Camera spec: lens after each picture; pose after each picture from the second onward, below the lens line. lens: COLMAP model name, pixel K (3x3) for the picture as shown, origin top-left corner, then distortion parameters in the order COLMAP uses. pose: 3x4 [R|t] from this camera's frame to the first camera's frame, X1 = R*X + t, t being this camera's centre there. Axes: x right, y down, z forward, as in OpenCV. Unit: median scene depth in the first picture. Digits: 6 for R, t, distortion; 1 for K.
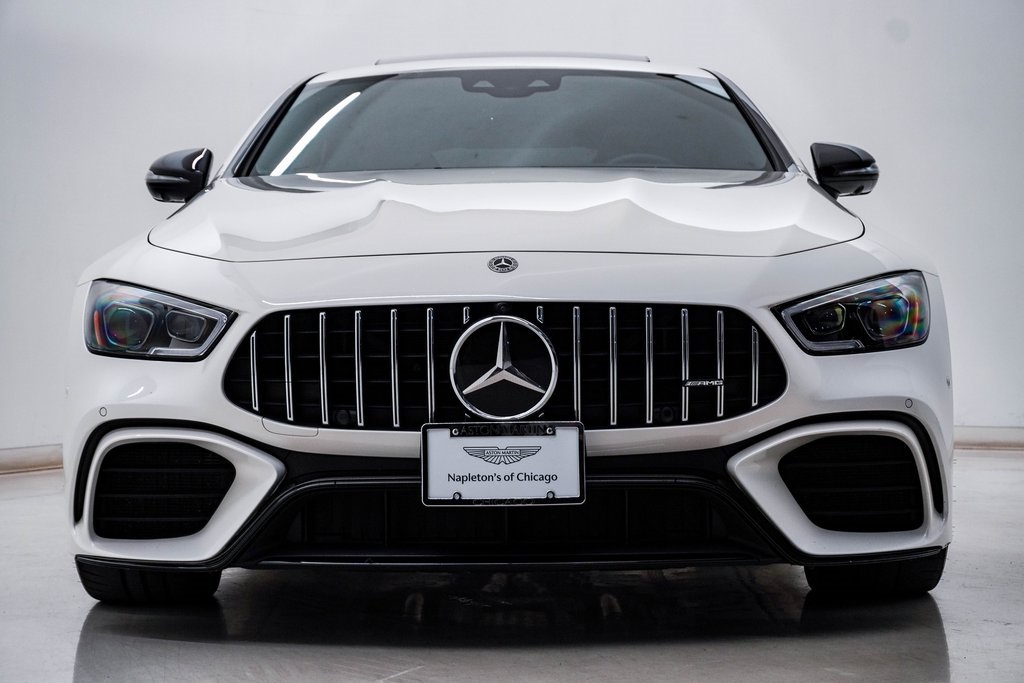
lens RADIAL K [[2180.1, 0, 514.8], [0, 2180.1, 342.7], [0, 0, 1]] dist [0.013613, 0.000000]
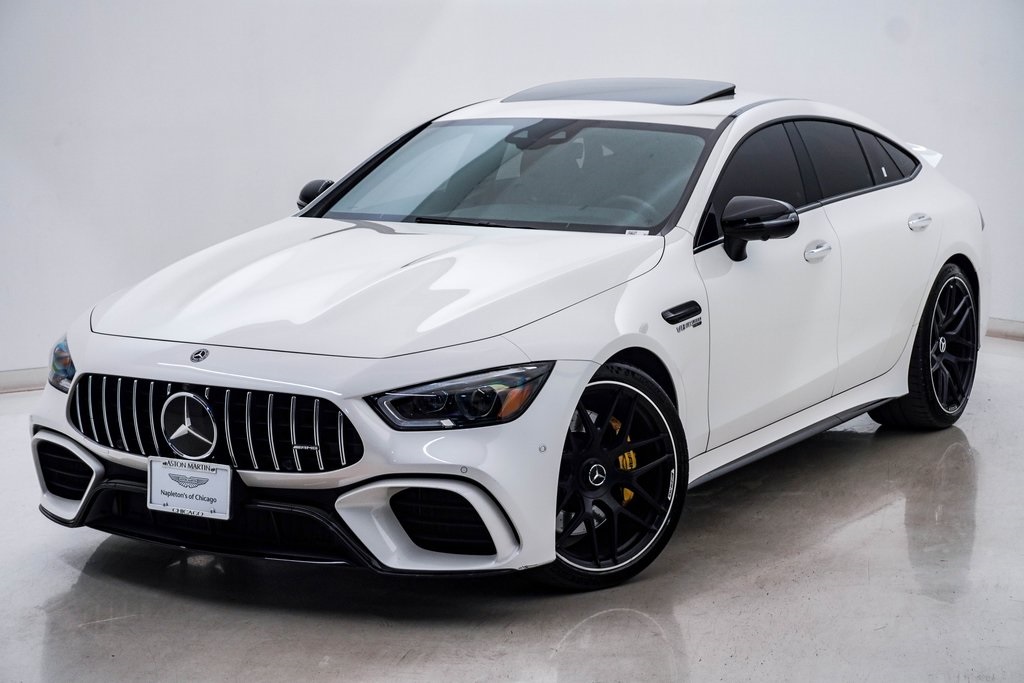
lens RADIAL K [[2180.1, 0, 508.8], [0, 2180.1, 342.4], [0, 0, 1]] dist [0.013613, 0.000000]
pose [[0.868449, 0.081114, -0.489098, 0.919164], [-0.016723, 0.990757, 0.134616, -0.252073], [0.495496, -0.108728, 0.861778, -0.193901]]
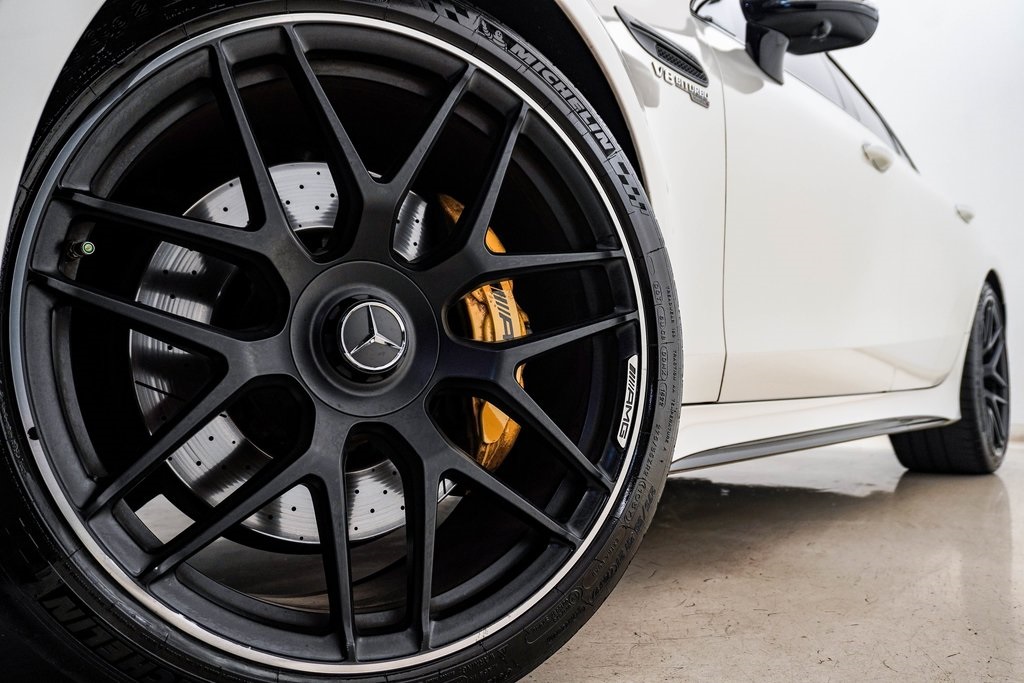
lens RADIAL K [[882.7, 0, 512.3], [0, 882.7, 340.6], [0, 0, 1]] dist [0.003228, -0.009564]
pose [[0.808313, -0.002928, -0.588746, 0.348710], [-0.036516, 0.997813, -0.055097, 0.064671], [0.587619, 0.066034, 0.806438, 1.049409]]
